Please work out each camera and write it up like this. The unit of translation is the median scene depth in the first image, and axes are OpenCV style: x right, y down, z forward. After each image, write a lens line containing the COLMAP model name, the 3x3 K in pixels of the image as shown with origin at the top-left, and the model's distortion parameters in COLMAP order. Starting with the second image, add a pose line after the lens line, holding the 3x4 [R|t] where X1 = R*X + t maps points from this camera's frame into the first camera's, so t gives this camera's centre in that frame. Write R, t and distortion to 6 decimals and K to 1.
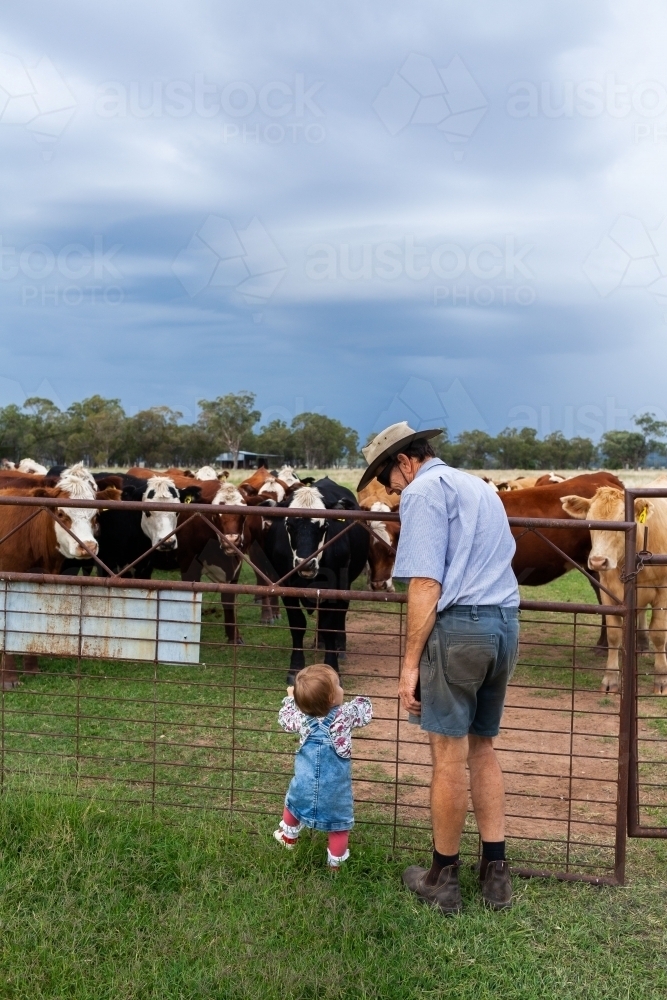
lens RADIAL K [[963.0, 0, 346.2], [0, 963.0, 501.9], [0, 0, 1]] dist [0.021629, 0.000000]
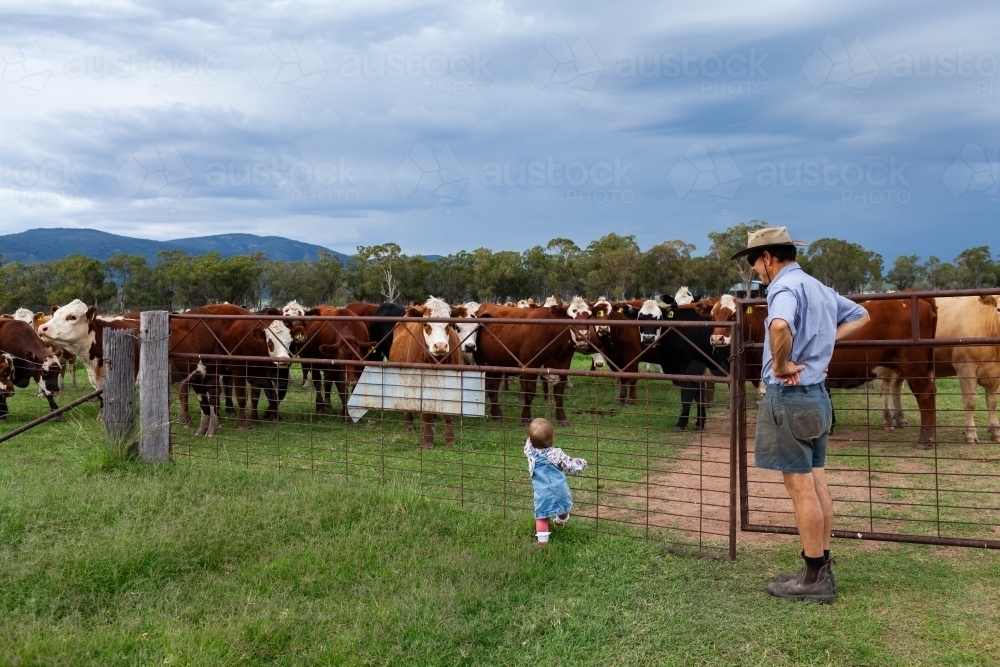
lens RADIAL K [[963.0, 0, 529.8], [0, 963.0, 341.9], [0, 0, 1]] dist [0.021629, 0.000000]
pose [[0.936782, -0.016223, -0.349538, 0.485882], [0.019206, 0.999803, 0.005070, 0.035941], [0.349387, -0.011463, 0.936909, -0.492943]]
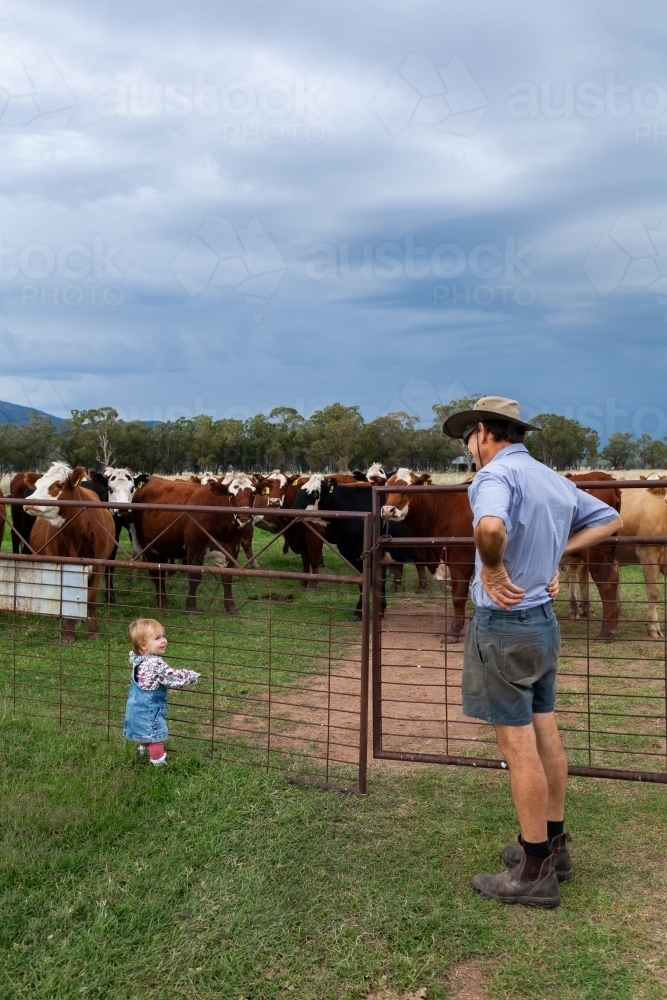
lens RADIAL K [[963.0, 0, 370.6], [0, 963.0, 479.8], [0, 0, 1]] dist [0.021629, 0.000000]
pose [[0.971111, -0.010998, -0.238377, 0.566896], [0.004933, 0.999649, -0.026025, 0.008816], [0.238579, 0.024097, 0.970824, -0.244067]]
